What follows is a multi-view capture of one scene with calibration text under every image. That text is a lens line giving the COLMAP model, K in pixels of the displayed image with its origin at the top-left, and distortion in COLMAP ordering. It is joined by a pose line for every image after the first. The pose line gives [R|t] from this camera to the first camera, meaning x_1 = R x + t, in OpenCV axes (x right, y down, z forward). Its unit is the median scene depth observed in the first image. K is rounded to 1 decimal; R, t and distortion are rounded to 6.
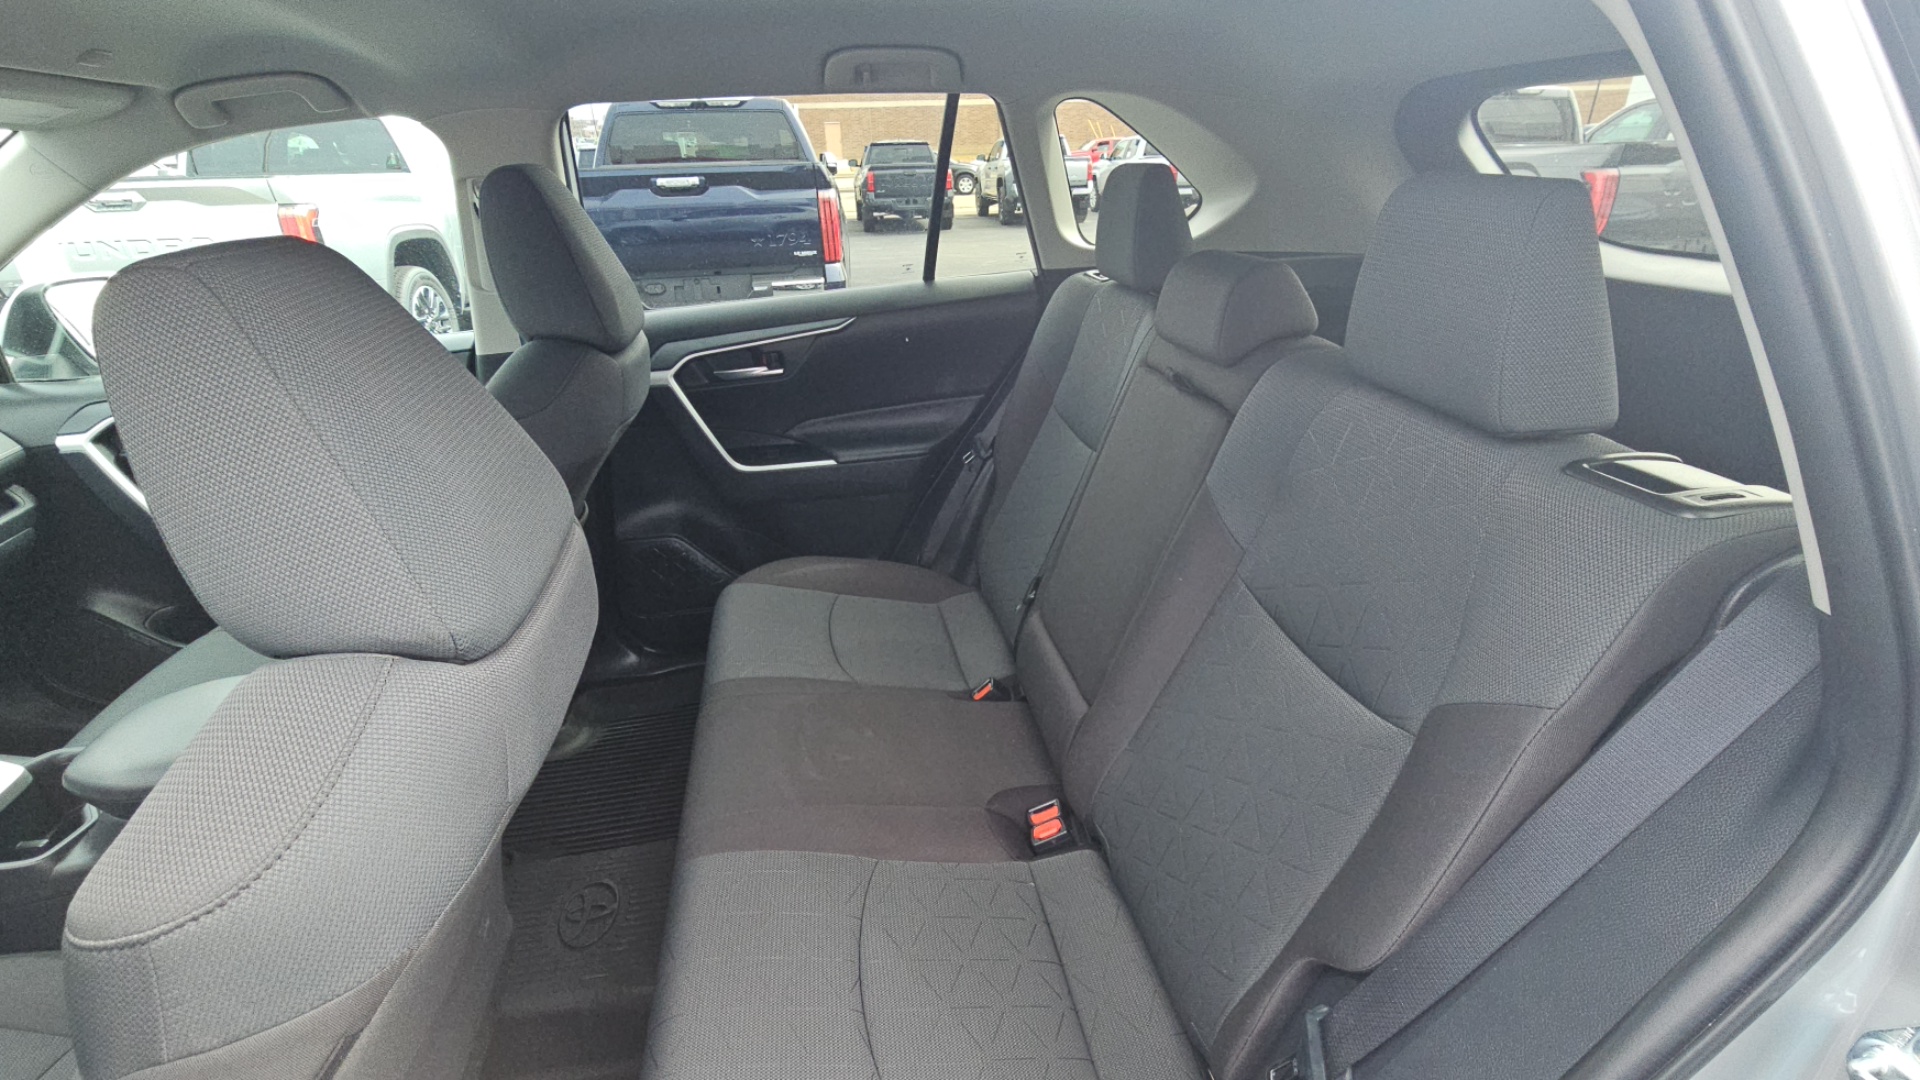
lens RADIAL K [[849.6, 0, 976.9], [0, 849.6, 538.9], [0, 0, 1]] dist [0.006496, -0.005498]
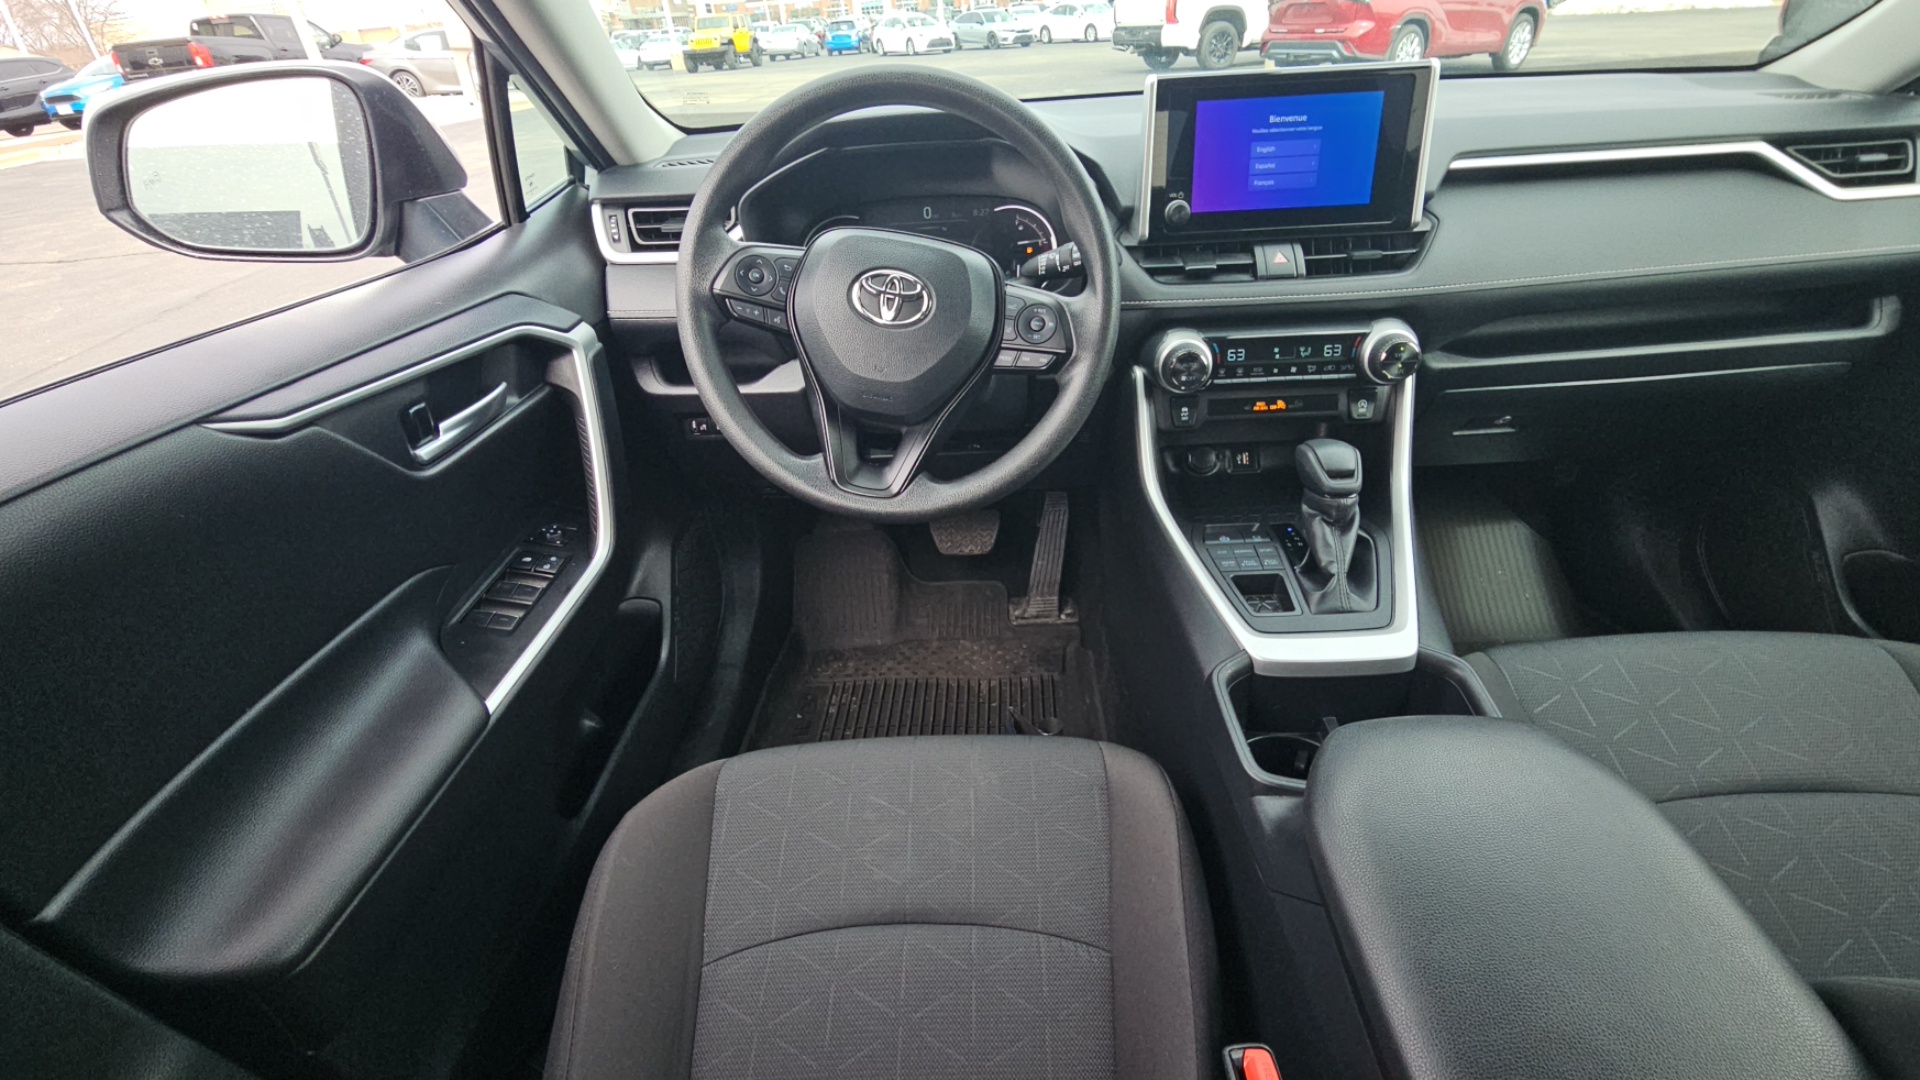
lens RADIAL K [[849.6, 0, 977.6], [0, 849.6, 545.2], [0, 0, 1]] dist [0.006496, -0.005498]
pose [[-0.218946, 0.554035, -0.803186, -0.096408], [-0.347150, 0.725068, 0.594781, -0.018226], [0.911893, 0.409051, 0.033582, 0.112816]]
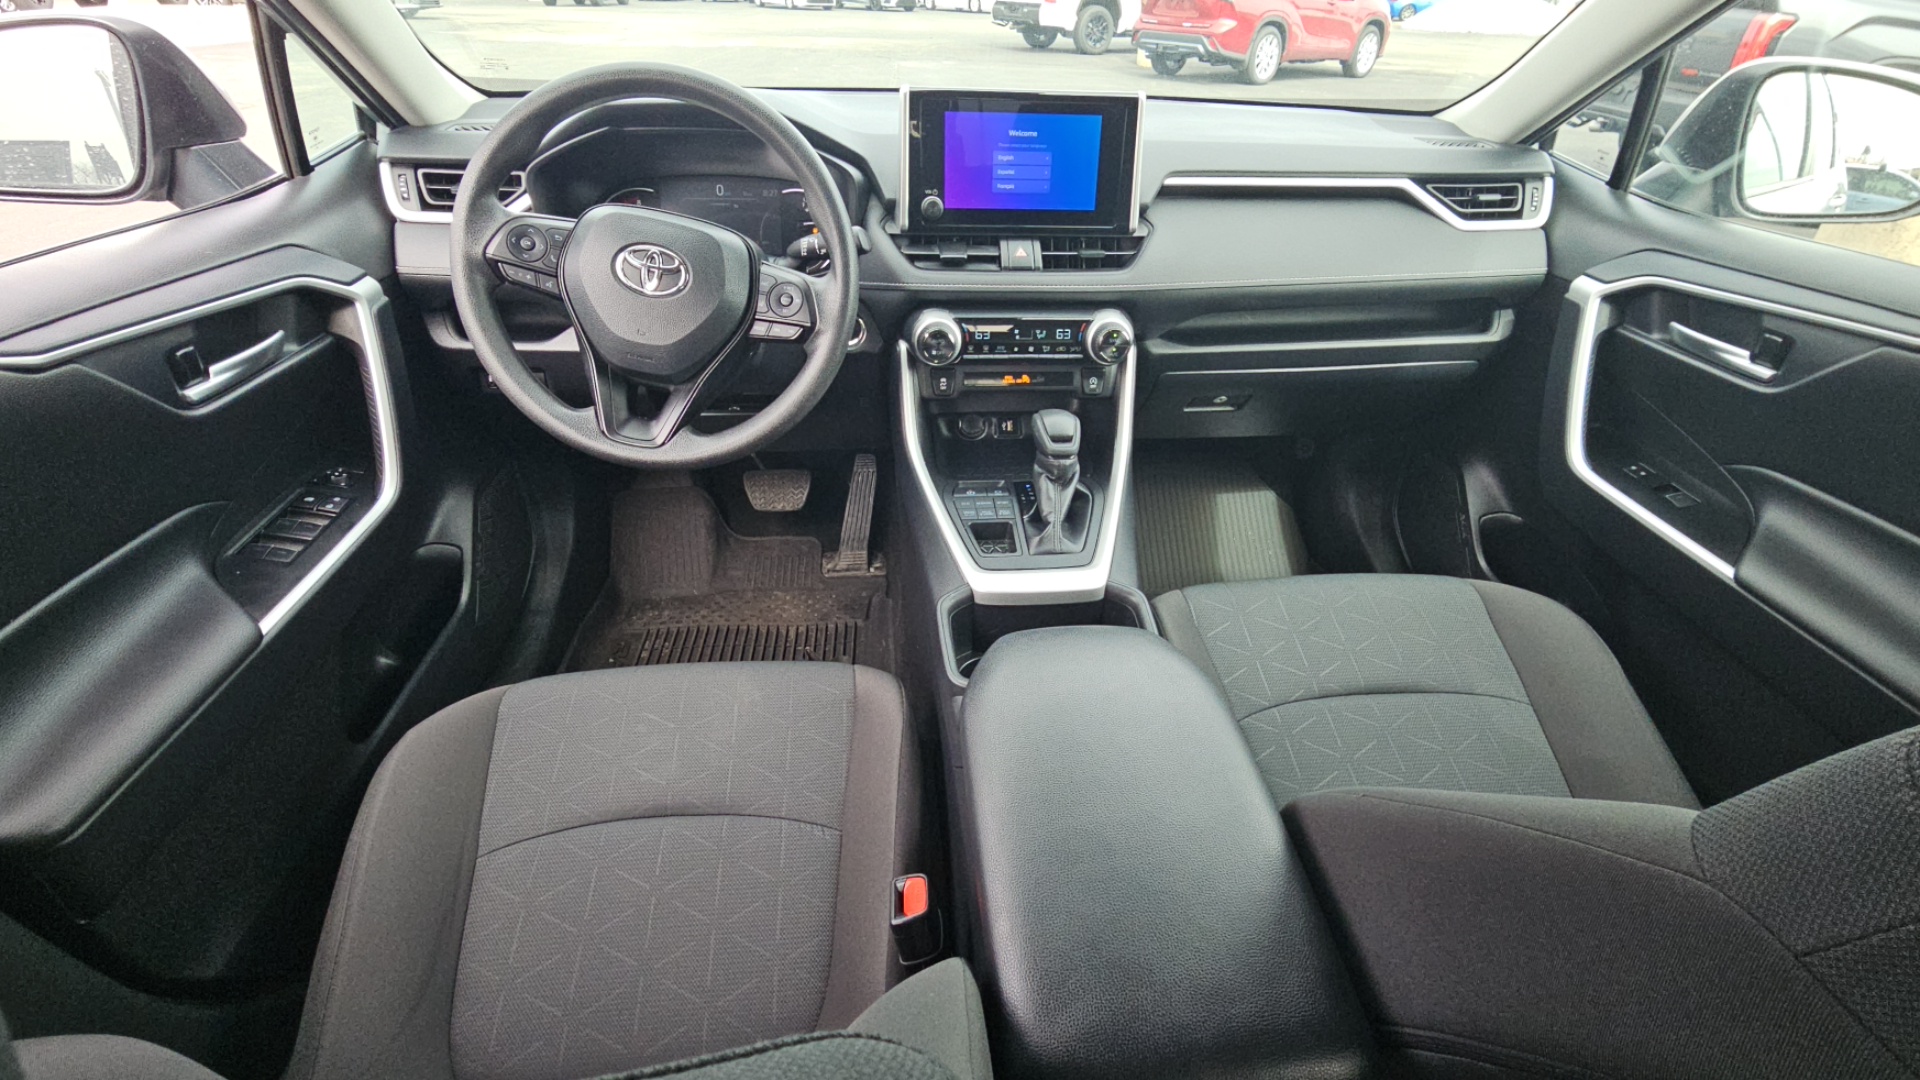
lens RADIAL K [[849.6, 0, 978.7], [0, 849.6, 542.3], [0, 0, 1]] dist [0.006496, -0.005498]
pose [[-0.110688, 0.575327, -0.810399, -0.077977], [-0.436650, 0.704344, 0.559675, -0.038055], [0.892796, 0.415810, 0.173254, 0.134434]]
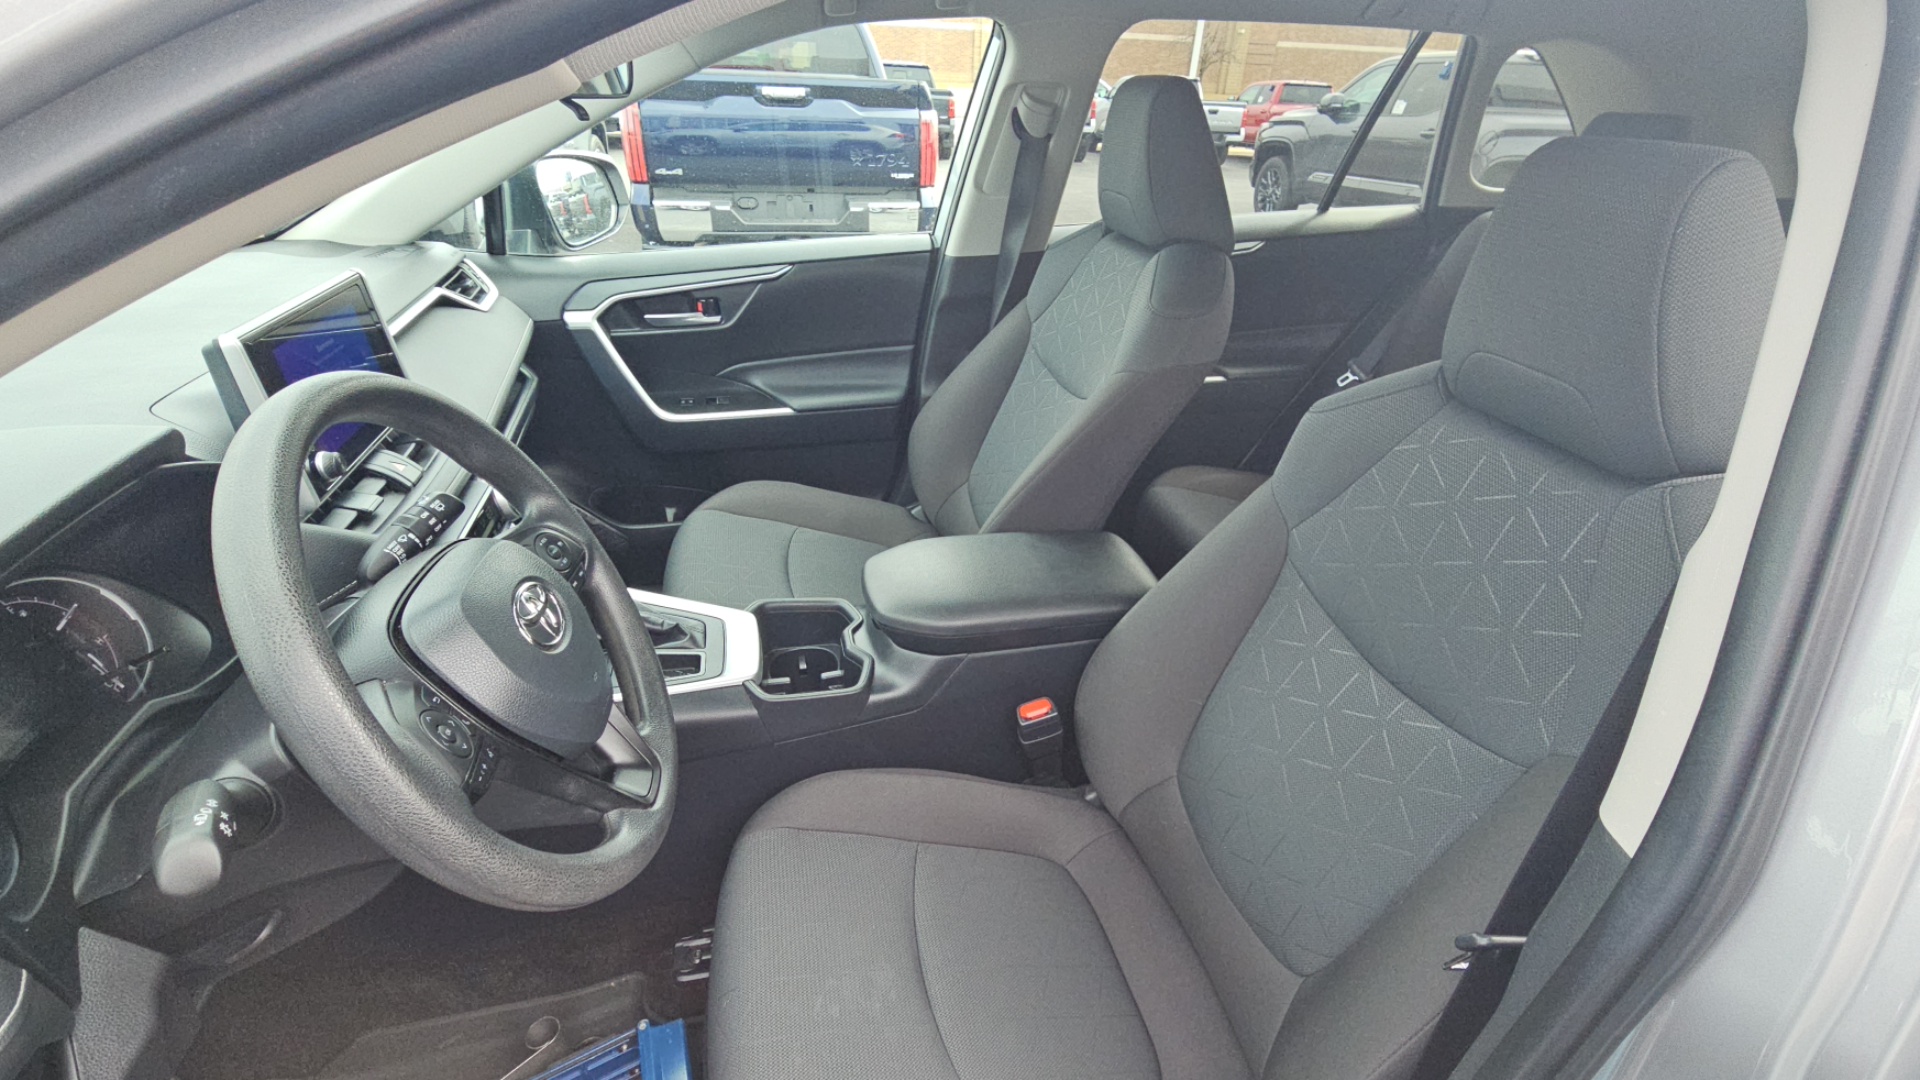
lens RADIAL K [[849.6, 0, 975.9], [0, 849.6, 541.9], [0, 0, 1]] dist [0.006496, -0.005498]
pose [[0.997370, 0.039731, 0.060626, -0.171155], [-0.043899, 0.996648, 0.069036, 0.017352], [-0.057680, -0.071516, 0.995770, -0.020601]]
